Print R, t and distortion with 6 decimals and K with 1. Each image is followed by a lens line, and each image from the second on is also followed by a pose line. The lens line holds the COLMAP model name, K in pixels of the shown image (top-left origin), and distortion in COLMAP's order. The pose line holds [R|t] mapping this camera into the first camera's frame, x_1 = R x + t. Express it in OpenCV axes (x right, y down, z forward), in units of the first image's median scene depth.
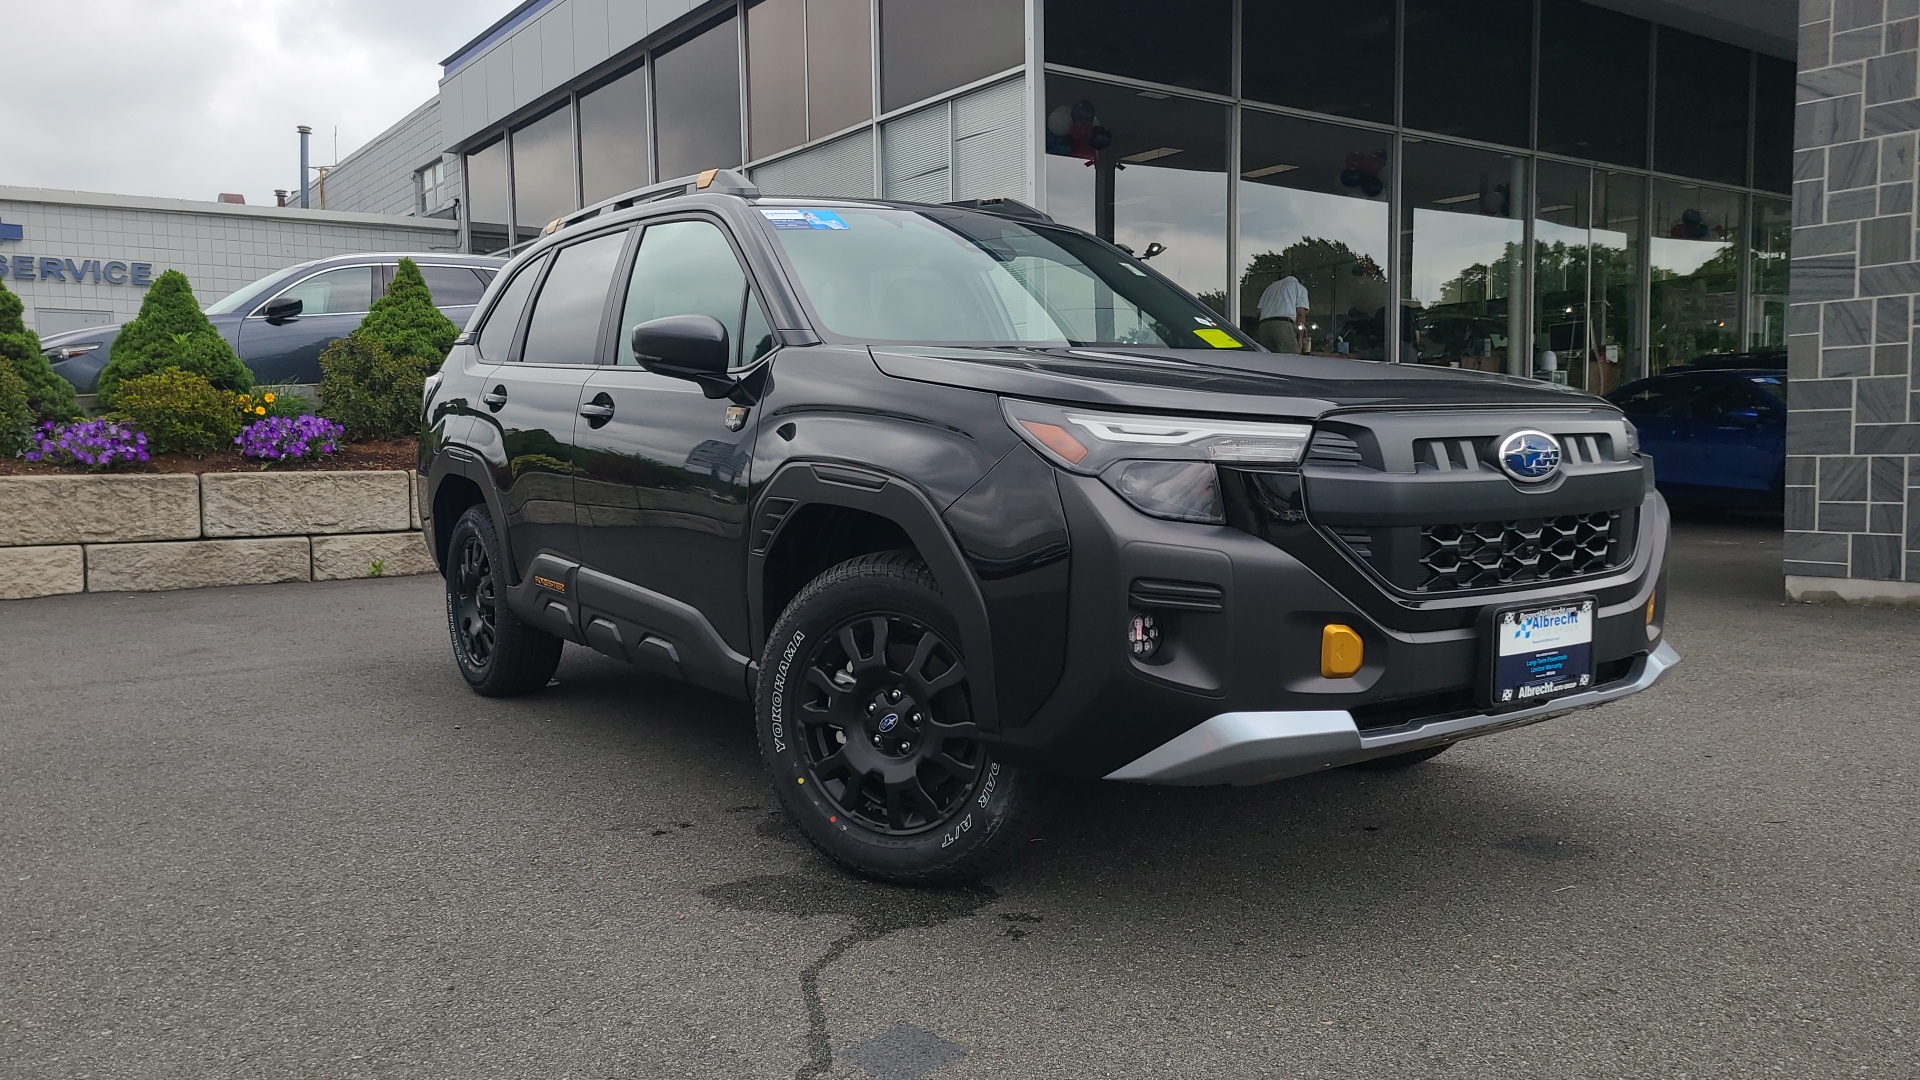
lens RADIAL K [[1451.9, 0, 932.6], [0, 1451.9, 545.7], [0, 0, 1]] dist [0.047586, -0.030587]
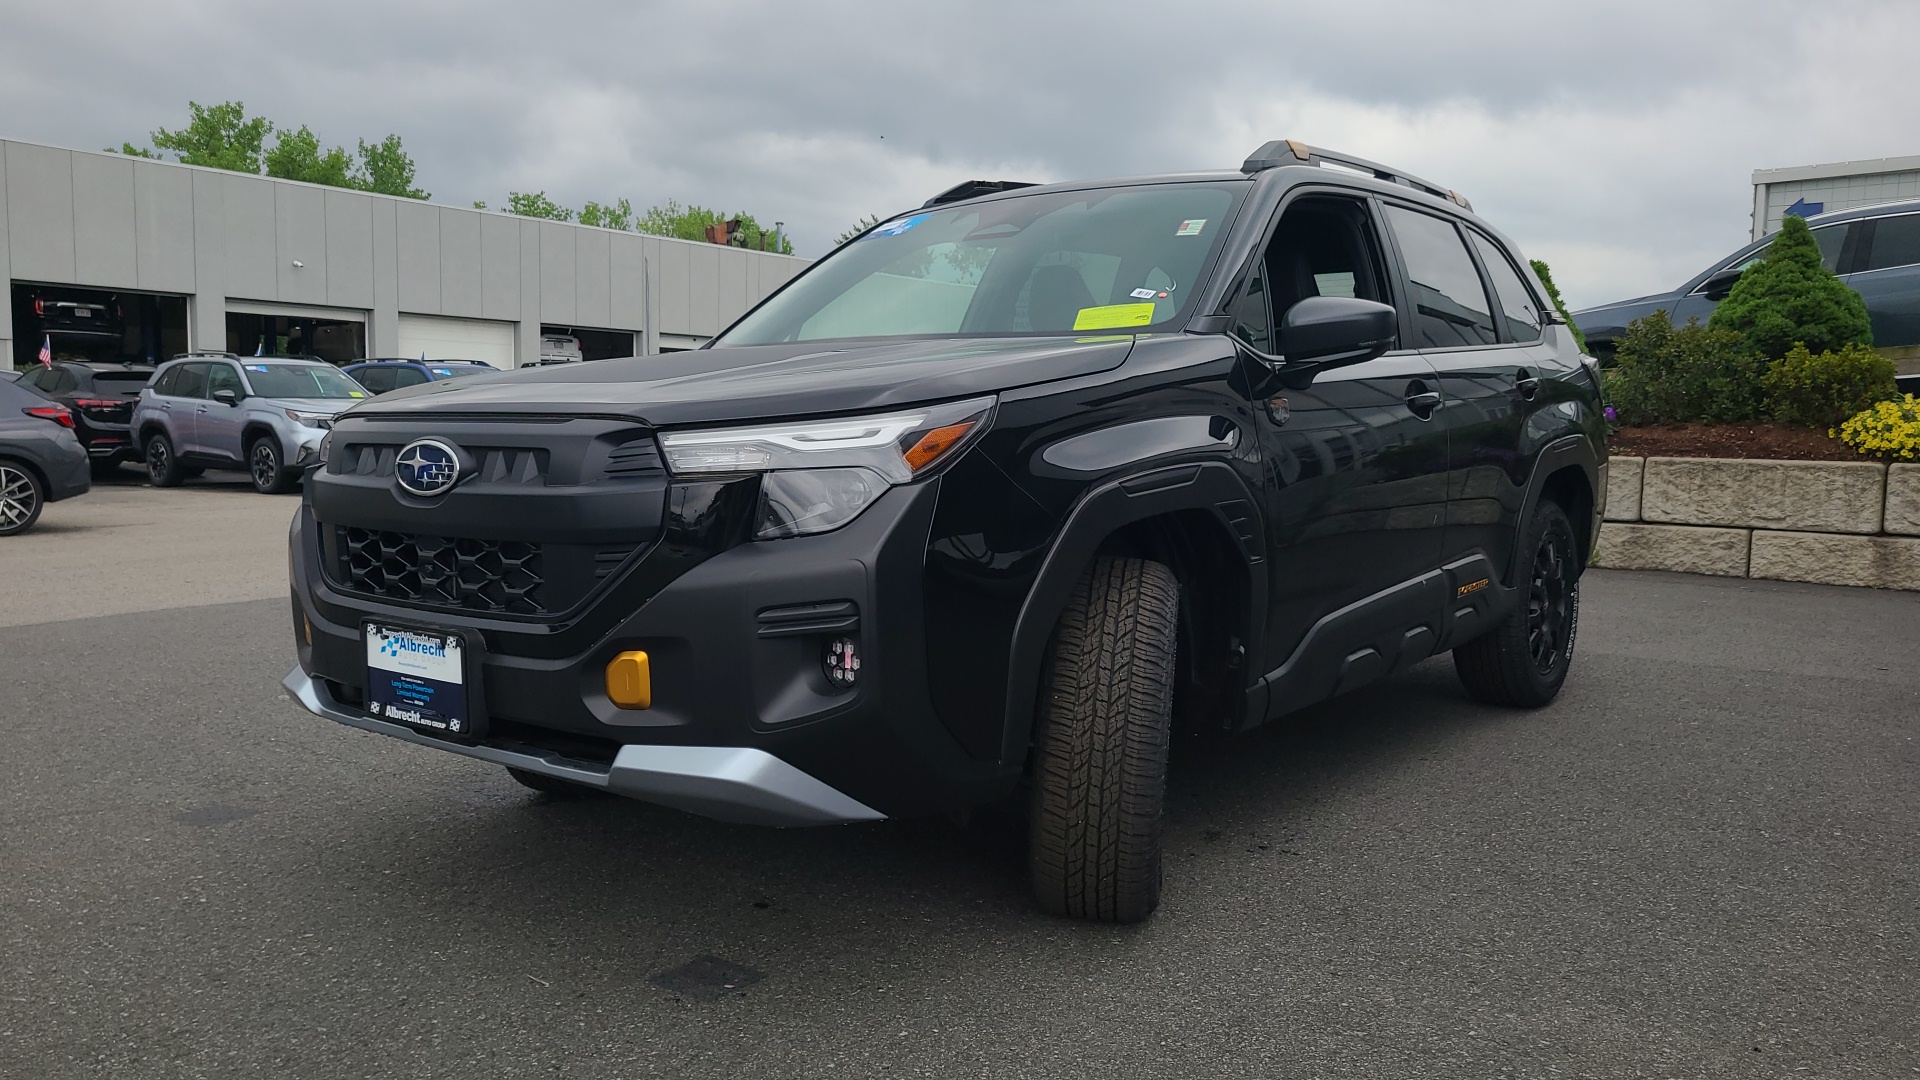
lens RADIAL K [[1471.9, 0, 957.1], [0, 1471.9, 571.0], [0, 0, 1]] dist [0.065798, -0.001147]
pose [[0.271413, 0.113648, -0.955730, 1.394175], [-0.083904, 0.992017, 0.094136, -0.111915], [0.958799, 0.054640, 0.278782, 1.053429]]
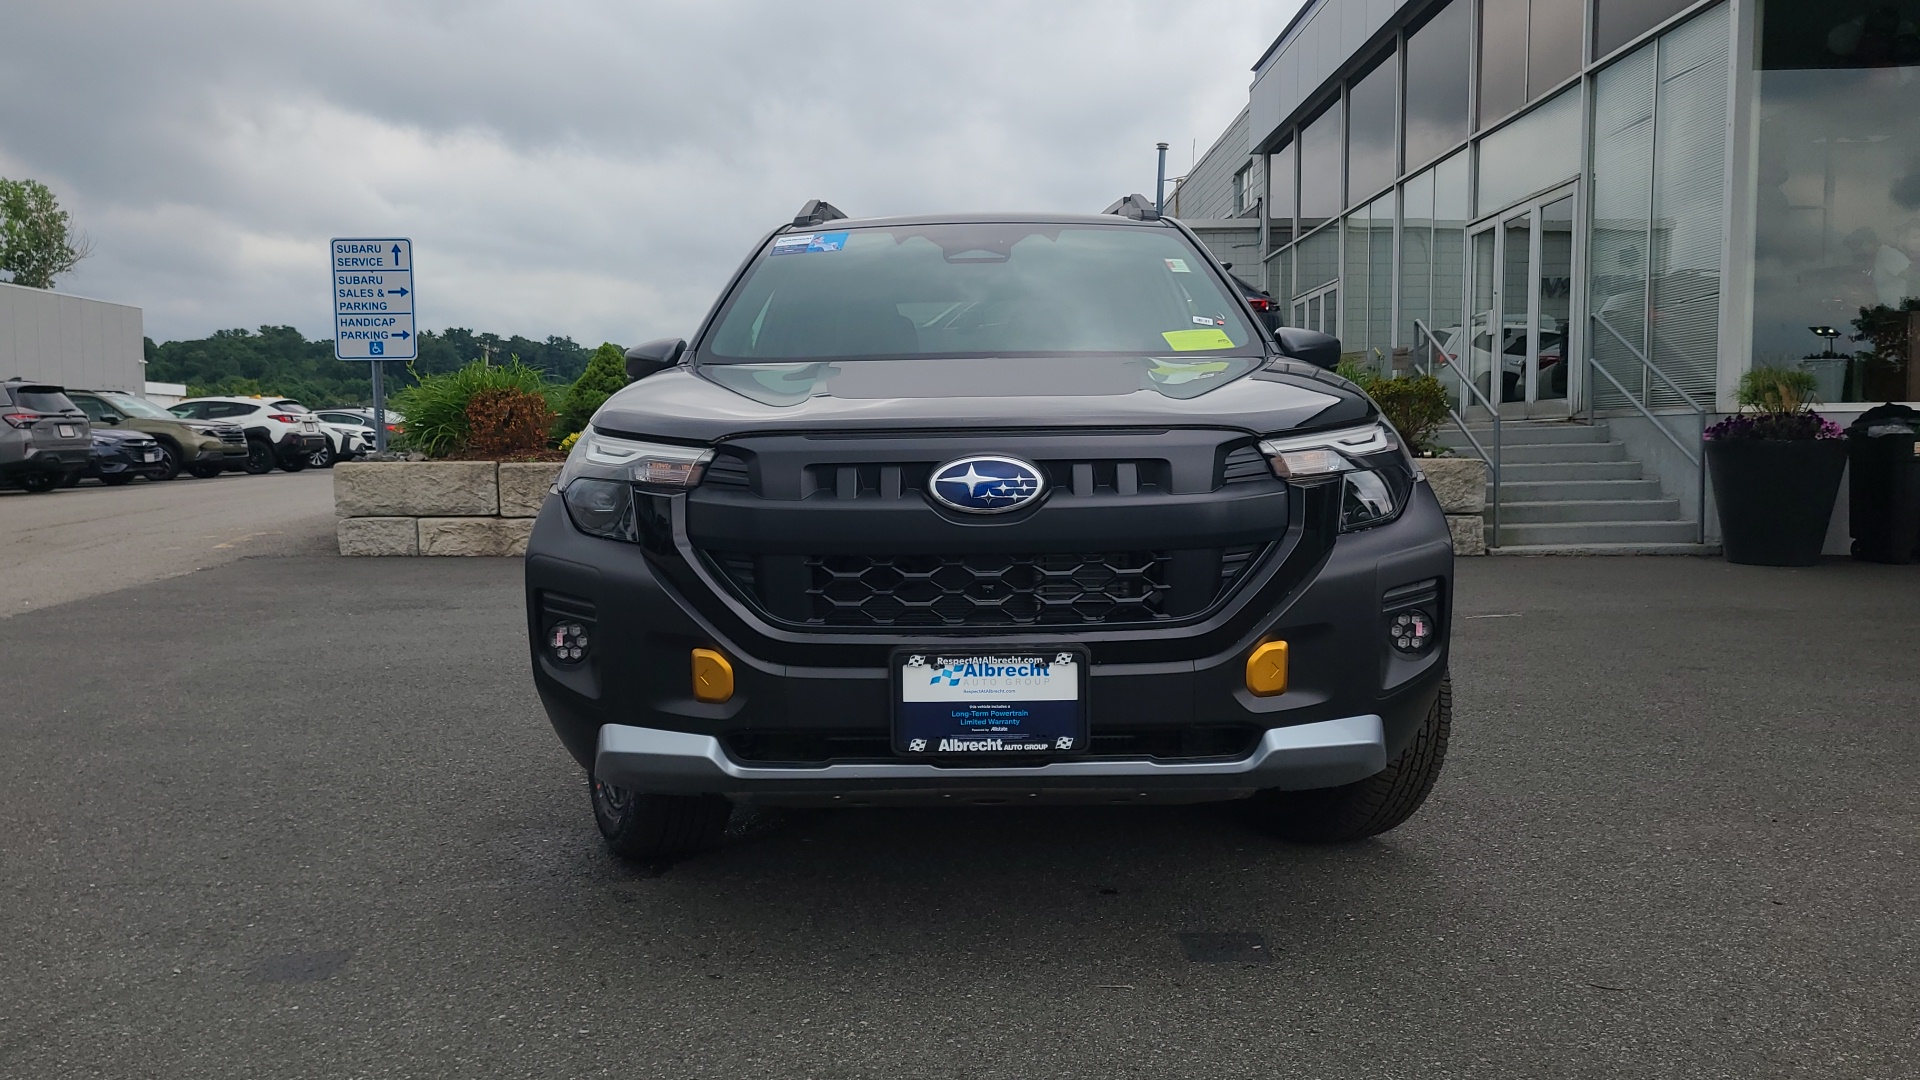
lens RADIAL K [[1451.9, 0, 934.3], [0, 1451.9, 530.9], [0, 0, 1]] dist [0.047586, -0.030587]
pose [[0.808325, 0.044118, -0.587081, 0.897644], [-0.044489, 0.998914, 0.013811, -0.043199], [0.587053, 0.014955, 0.809410, 0.259105]]
